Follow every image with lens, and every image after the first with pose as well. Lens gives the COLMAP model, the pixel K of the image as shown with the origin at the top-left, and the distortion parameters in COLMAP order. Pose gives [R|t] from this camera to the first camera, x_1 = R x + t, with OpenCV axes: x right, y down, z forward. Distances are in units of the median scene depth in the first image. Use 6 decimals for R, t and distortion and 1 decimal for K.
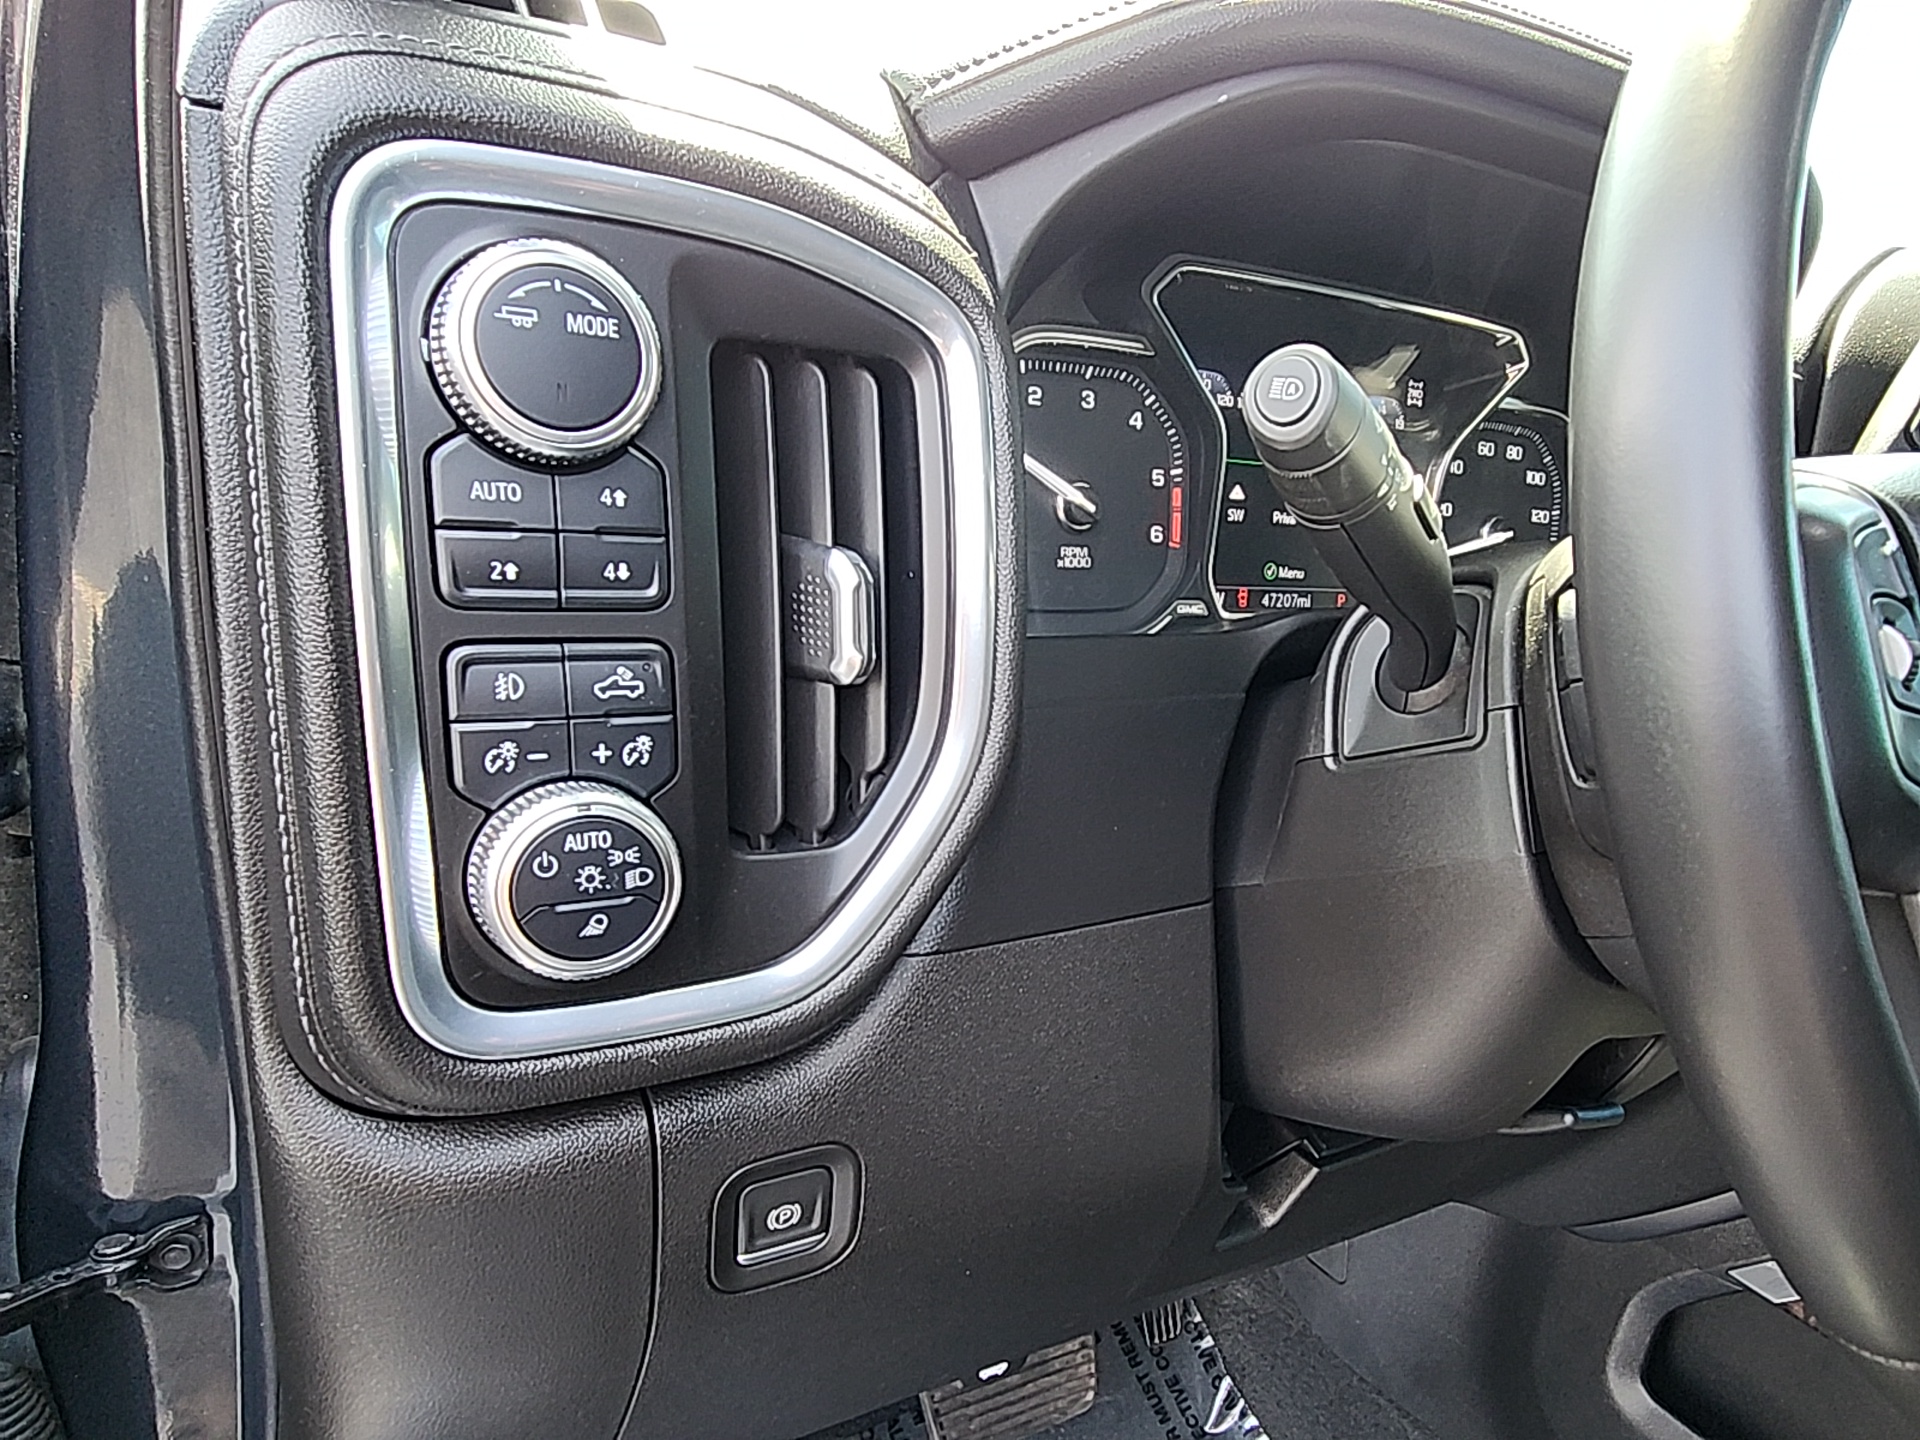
lens RADIAL K [[1296.9, 0, 1101.6], [0, 1296.9, 815.5], [0, 0, 1]] dist [0.012495, -0.001657]
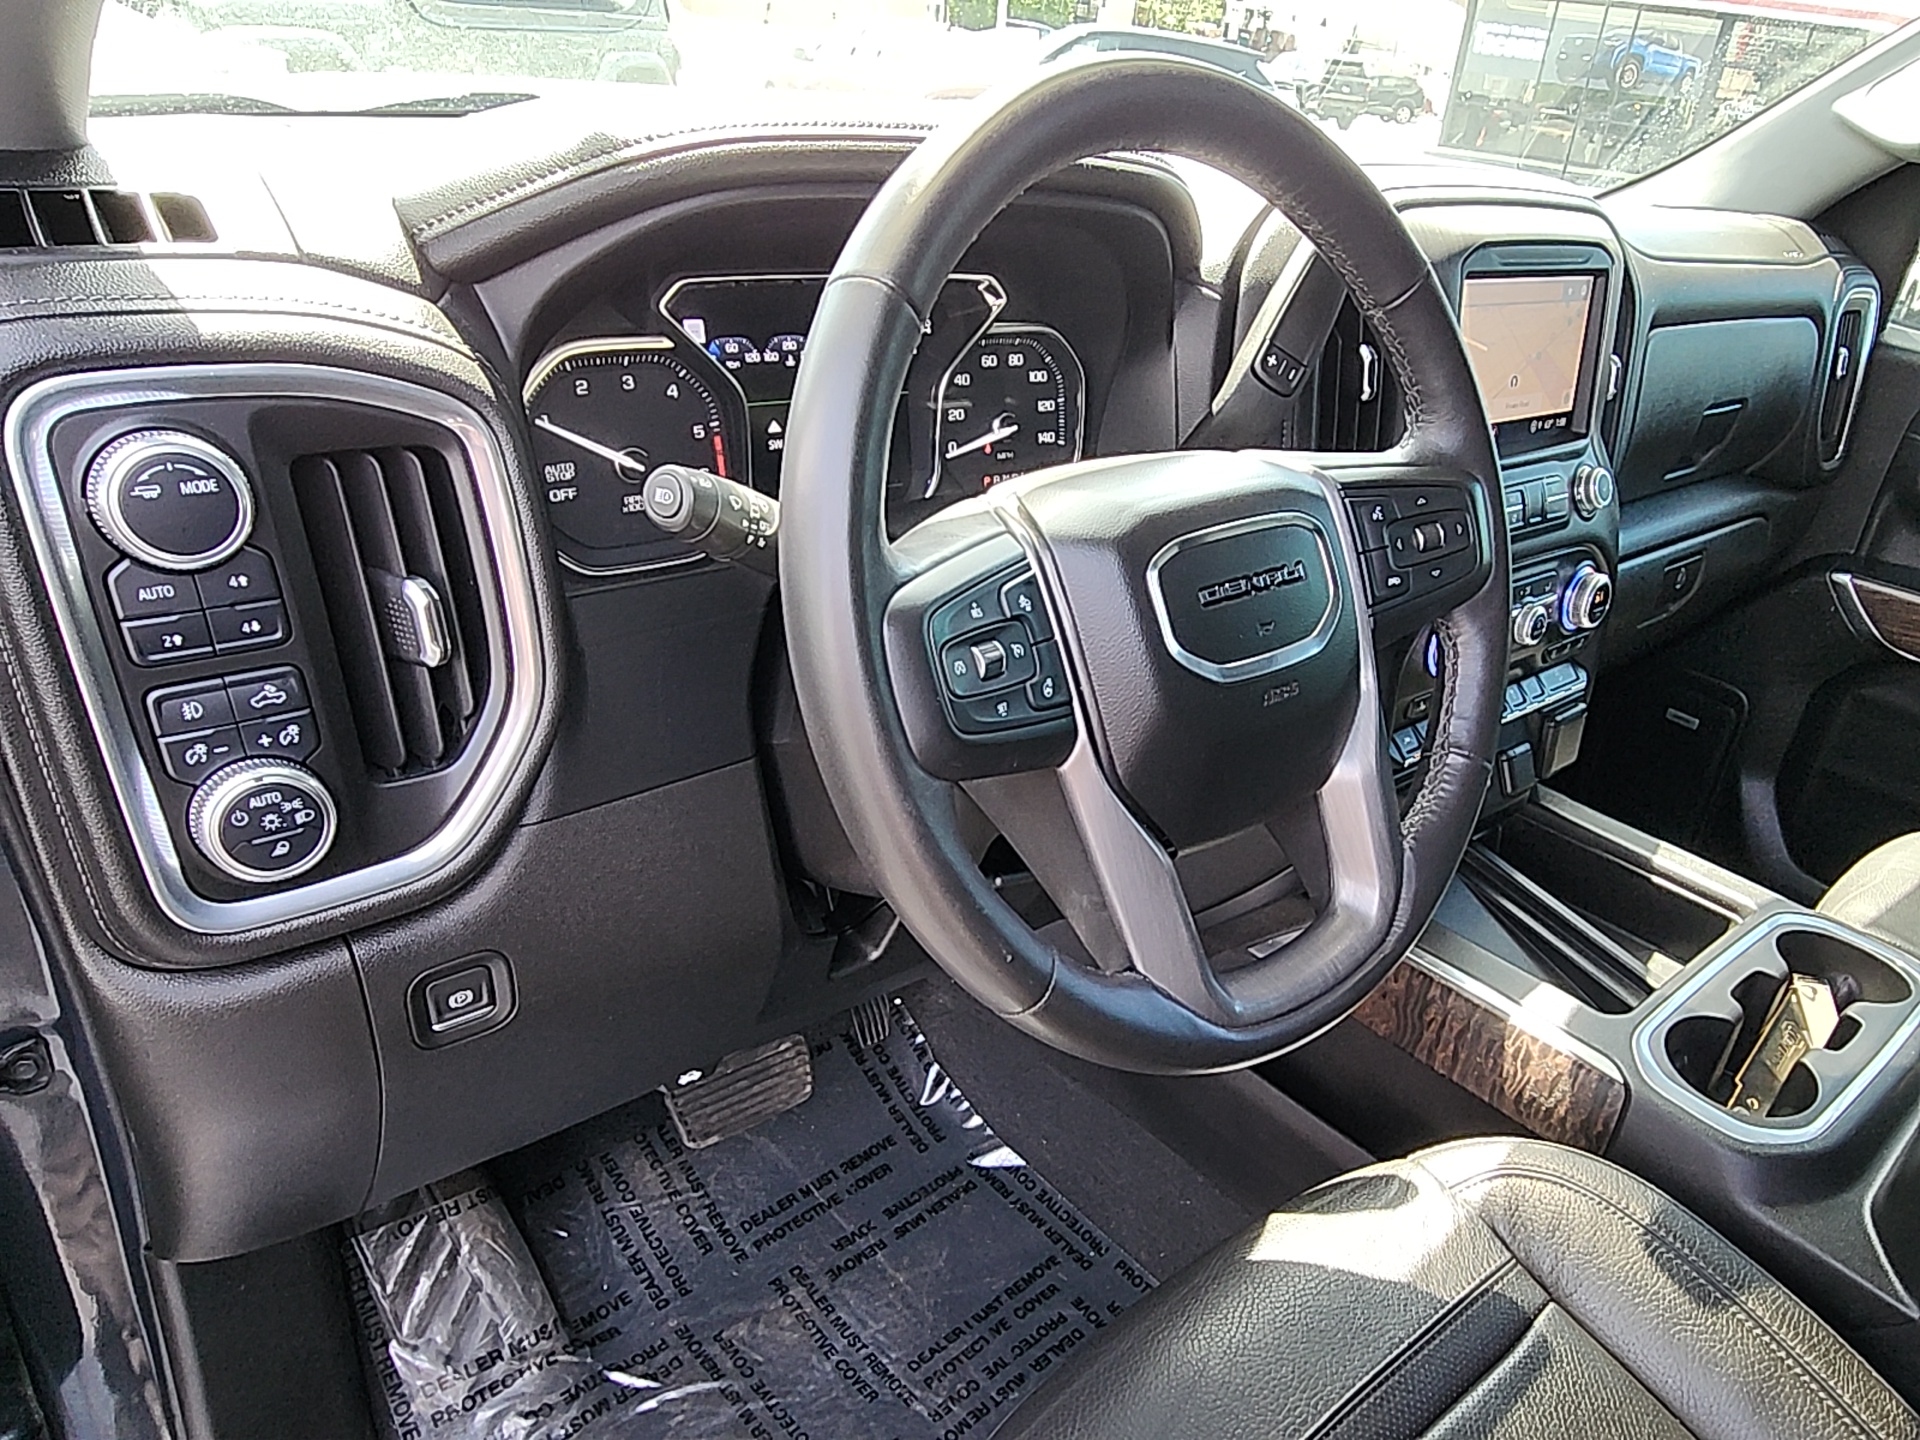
lens RADIAL K [[1296.9, 0, 1101.6], [0, 1296.9, 815.5], [0, 0, 1]] dist [0.012495, -0.001657]
pose [[0.987599, -0.092483, 0.126869, 0.362158], [0.063420, 0.974223, 0.216488, -0.208765], [-0.143620, -0.205757, 0.968007, -0.617893]]
